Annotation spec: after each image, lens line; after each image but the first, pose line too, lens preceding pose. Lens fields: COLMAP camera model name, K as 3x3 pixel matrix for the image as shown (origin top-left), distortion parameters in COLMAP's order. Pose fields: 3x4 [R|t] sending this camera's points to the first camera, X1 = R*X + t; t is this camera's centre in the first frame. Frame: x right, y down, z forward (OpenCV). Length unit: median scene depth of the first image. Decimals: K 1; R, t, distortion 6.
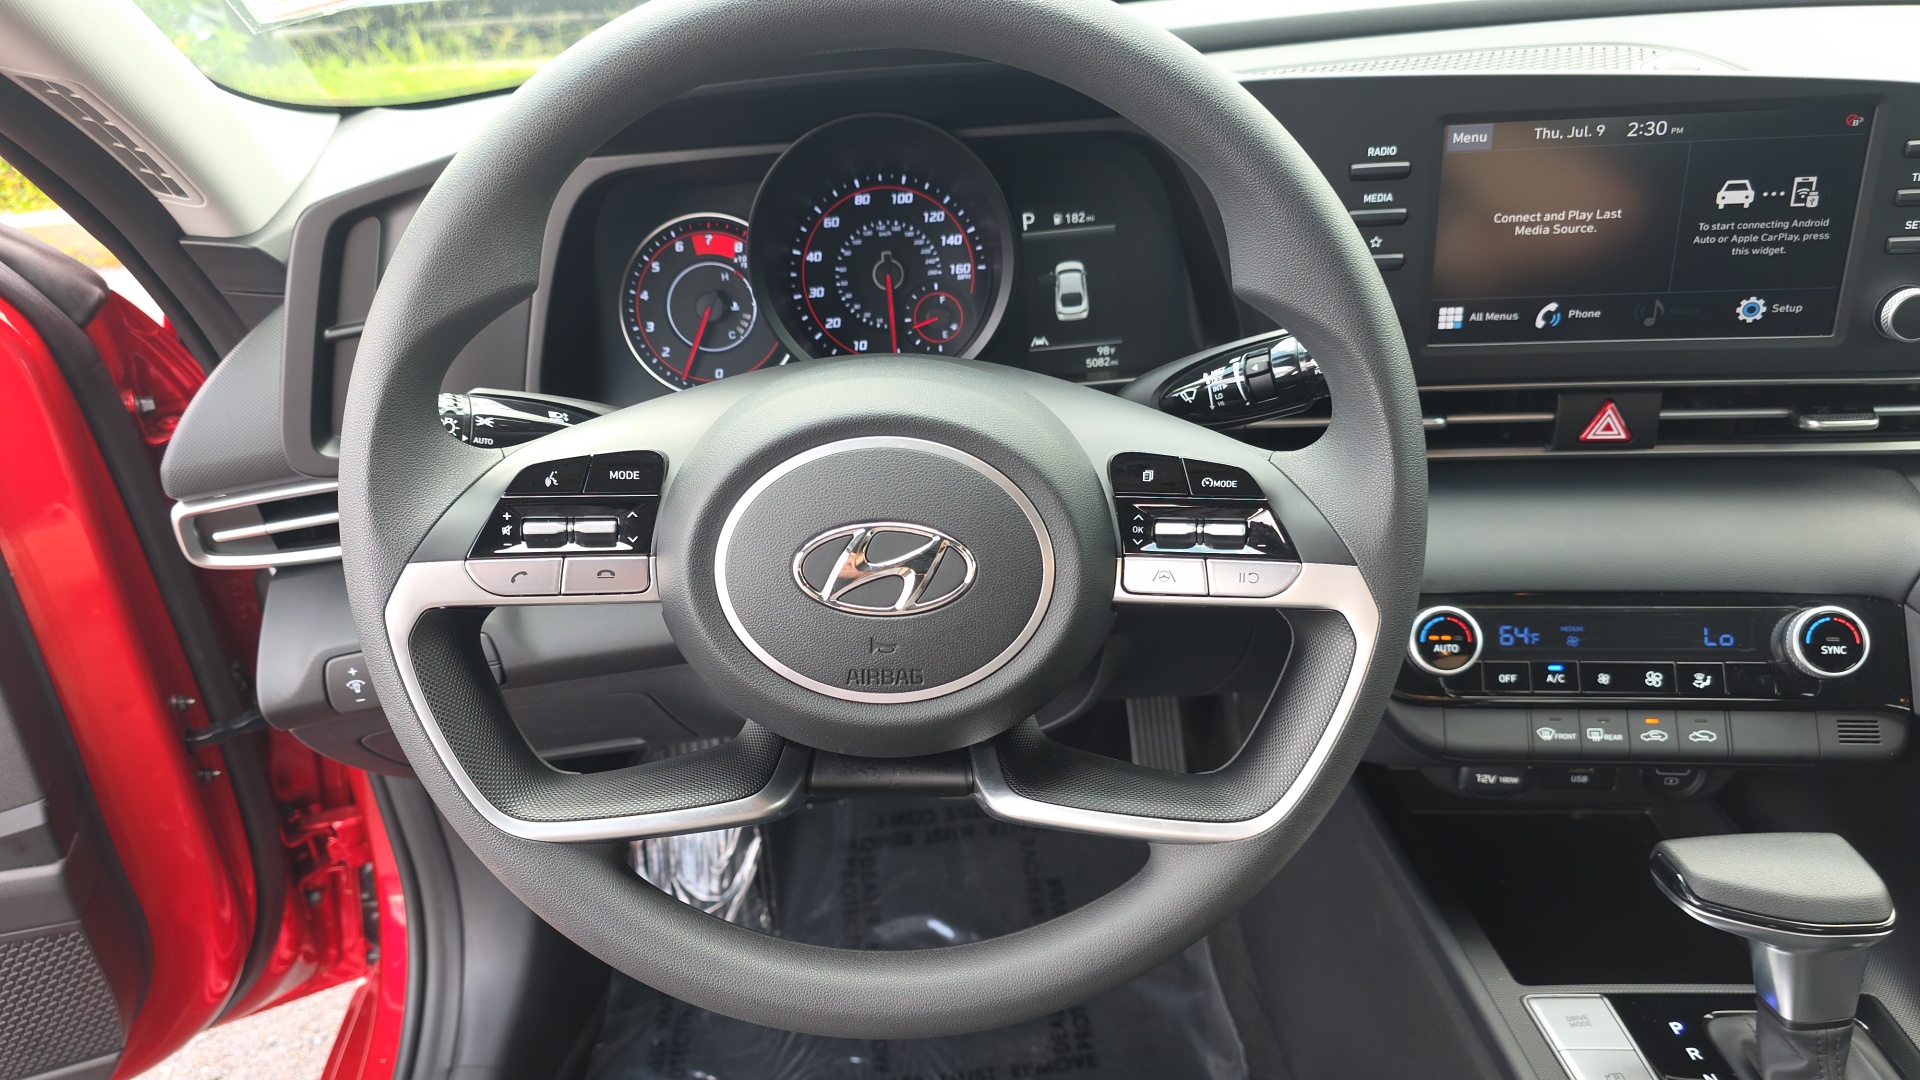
lens RADIAL K [[1310.9, 0, 952.1], [0, 1310.9, 556.0], [0, 0, 1]] dist [0.065910, -0.085409]
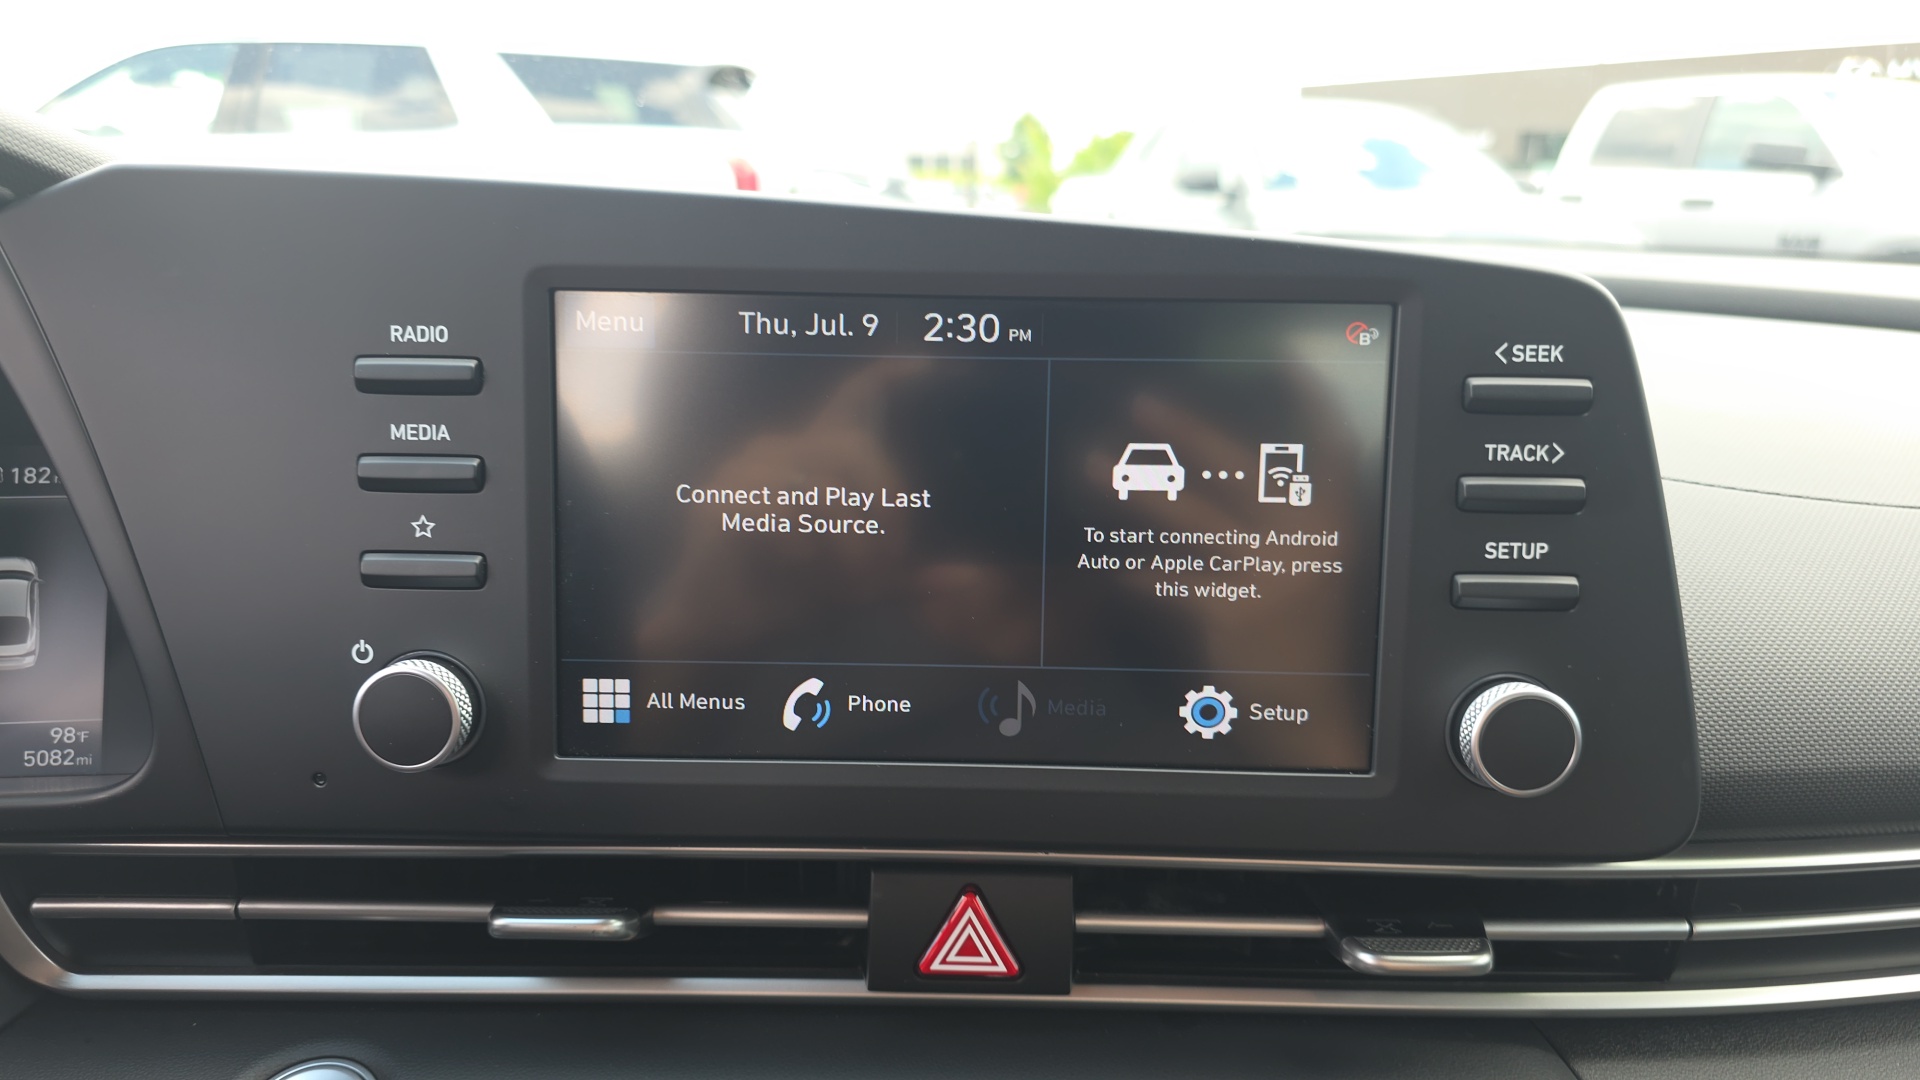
lens RADIAL K [[1361.2, 0, 948.4], [0, 1361.2, 551.6], [0, 0, 1]] dist [0.080844, -0.146669]
pose [[0.989099, 0.060947, 0.134043, 0.433812], [-0.021190, 0.959759, -0.280024, -0.100281], [-0.145716, 0.274132, 0.950589, 0.524293]]
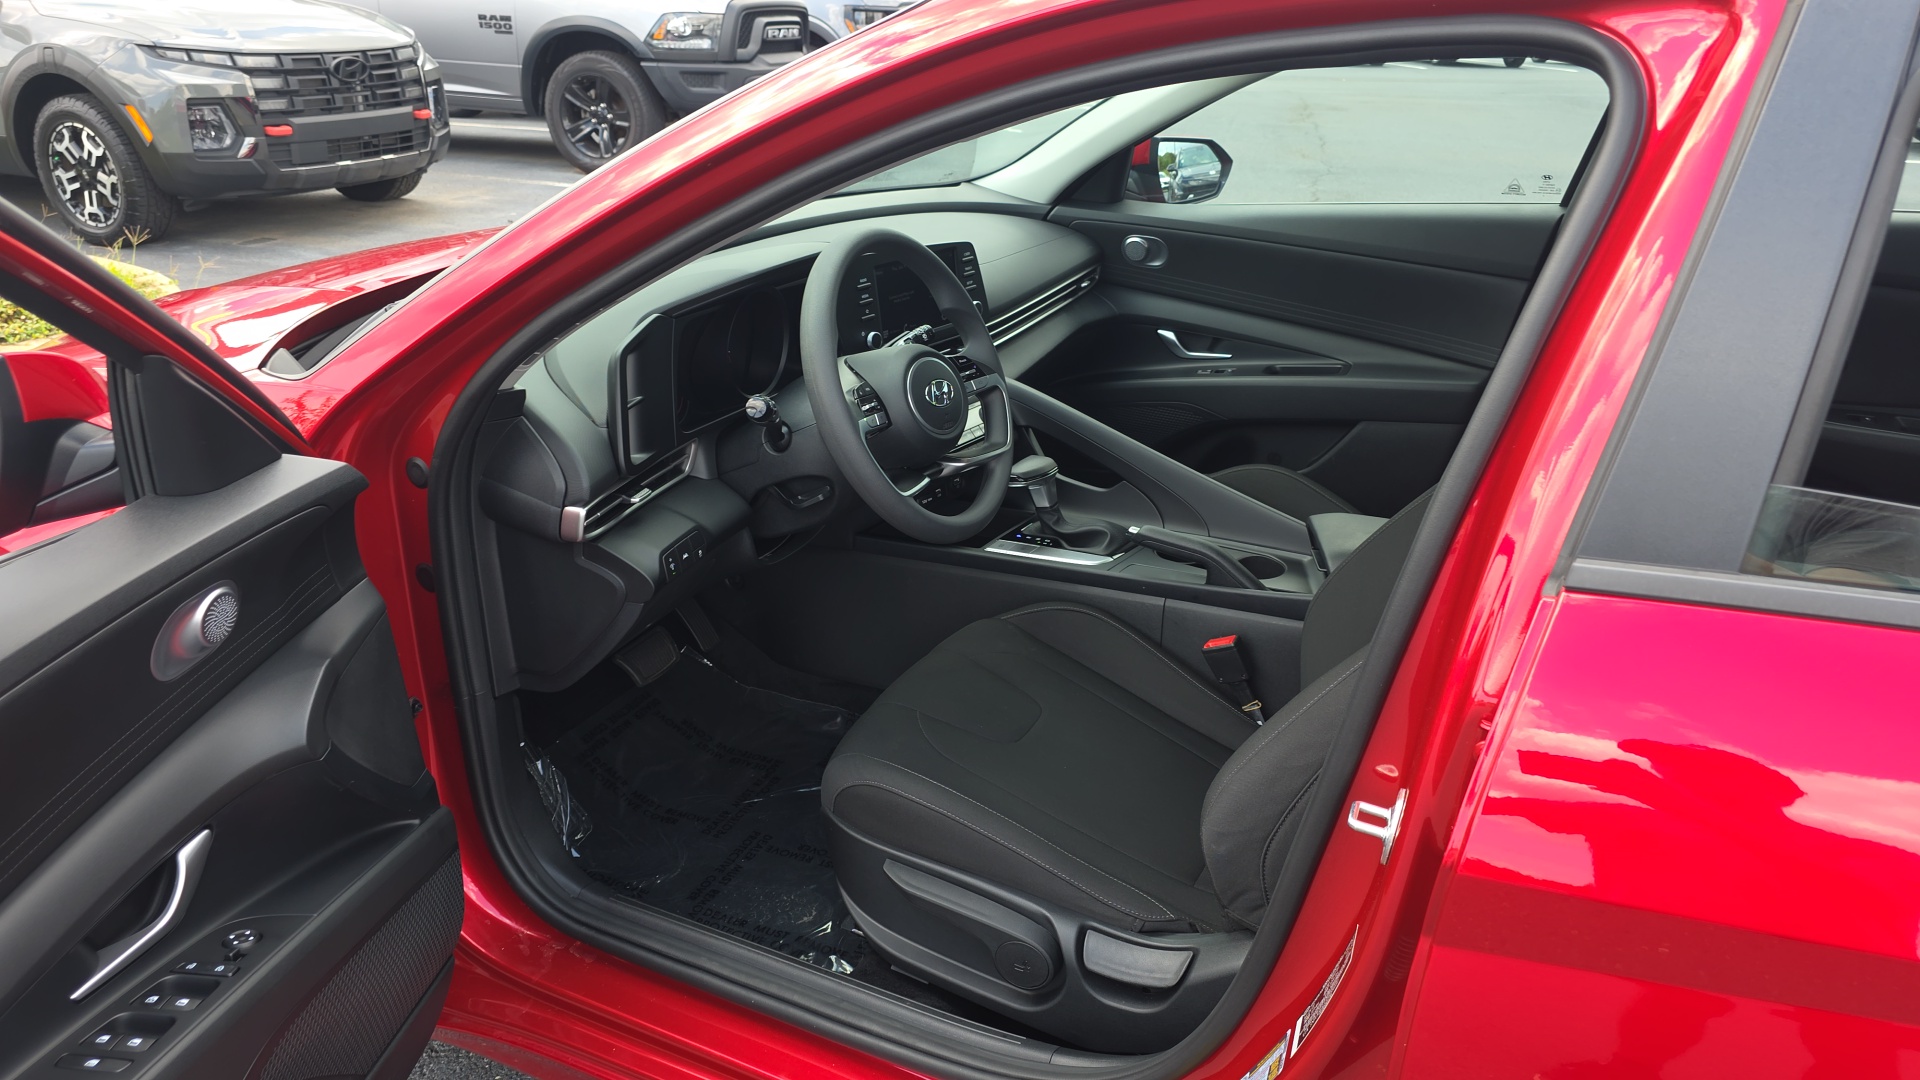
lens RADIAL K [[1356.4, 0, 960.1], [0, 1356.4, 547.5], [0, 0, 1]] dist [0.028647, -0.002638]
pose [[0.482034, -0.268527, 0.833988, -2.218296], [0.398485, 0.914920, 0.064266, 0.128413], [-0.780290, 0.301353, 0.548027, -0.634334]]
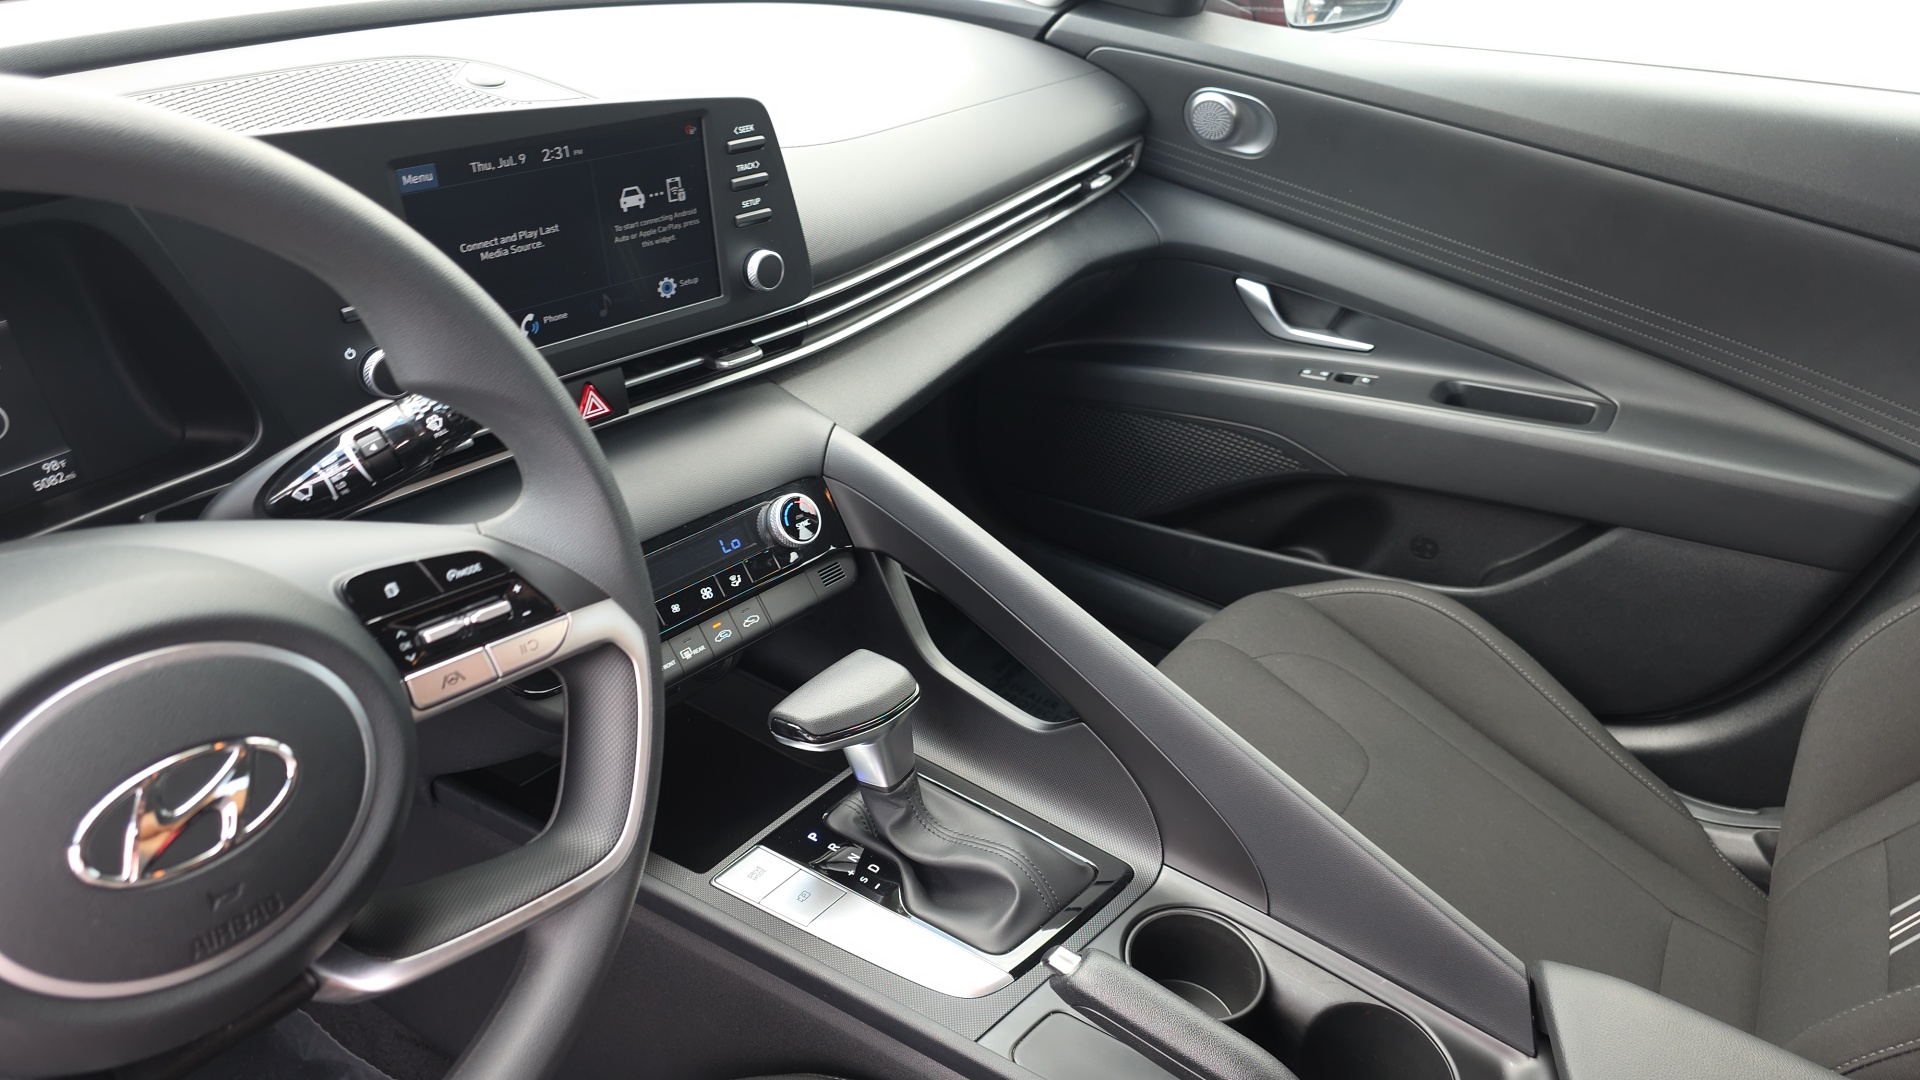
lens RADIAL K [[1301.8, 0, 971.1], [0, 1301.8, 549.0], [0, 0, 1]] dist [0.036310, -0.040123]
pose [[0.555510, -0.340145, 0.758755, -0.240712], [0.306398, 0.932029, 0.193498, -0.105811], [-0.773000, 0.124991, 0.621972, 0.055893]]
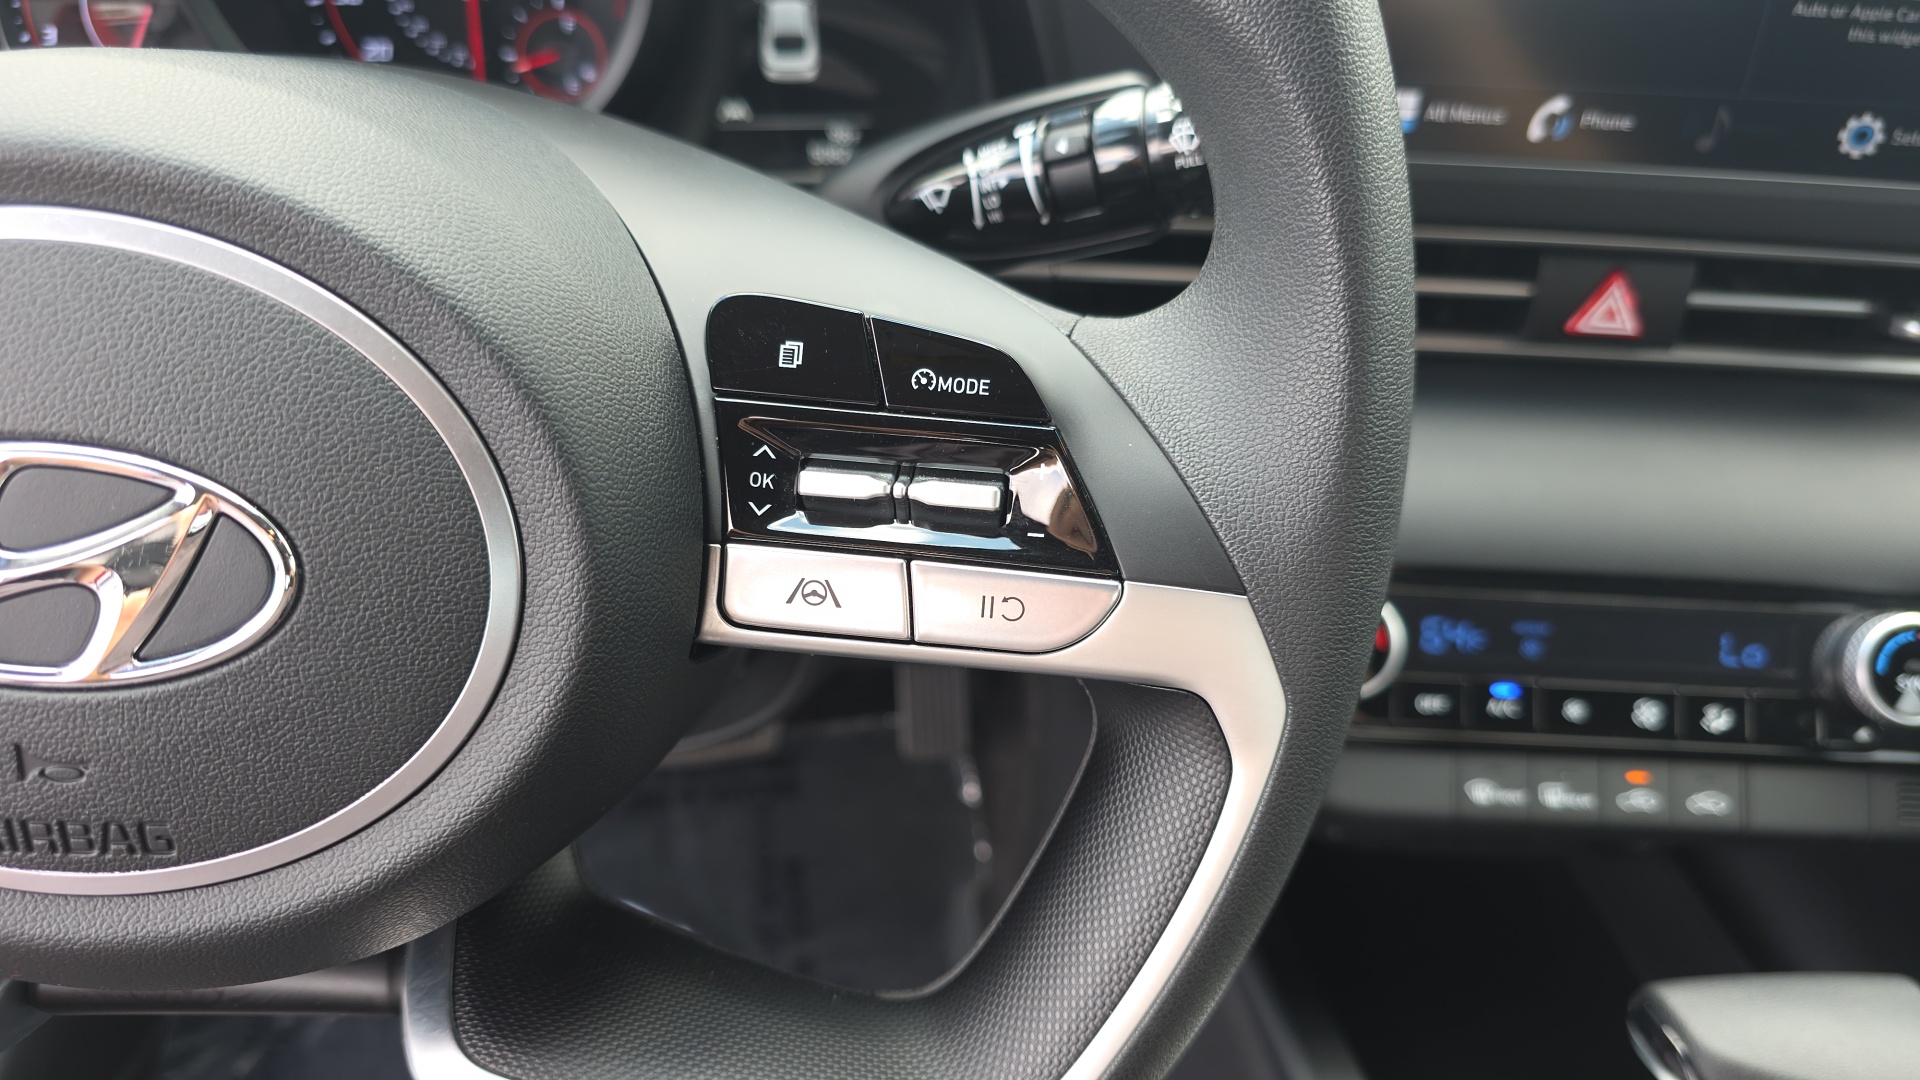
lens RADIAL K [[1364.6, 0, 937.5], [0, 1364.6, 548.7], [0, 0, 1]] dist [0.003081, -0.030061]
pose [[0.991926, 0.041263, 0.119915, 0.107300], [-0.052857, 0.994057, 0.095168, -0.031870], [-0.115275, -0.100738, 0.988212, 0.402198]]
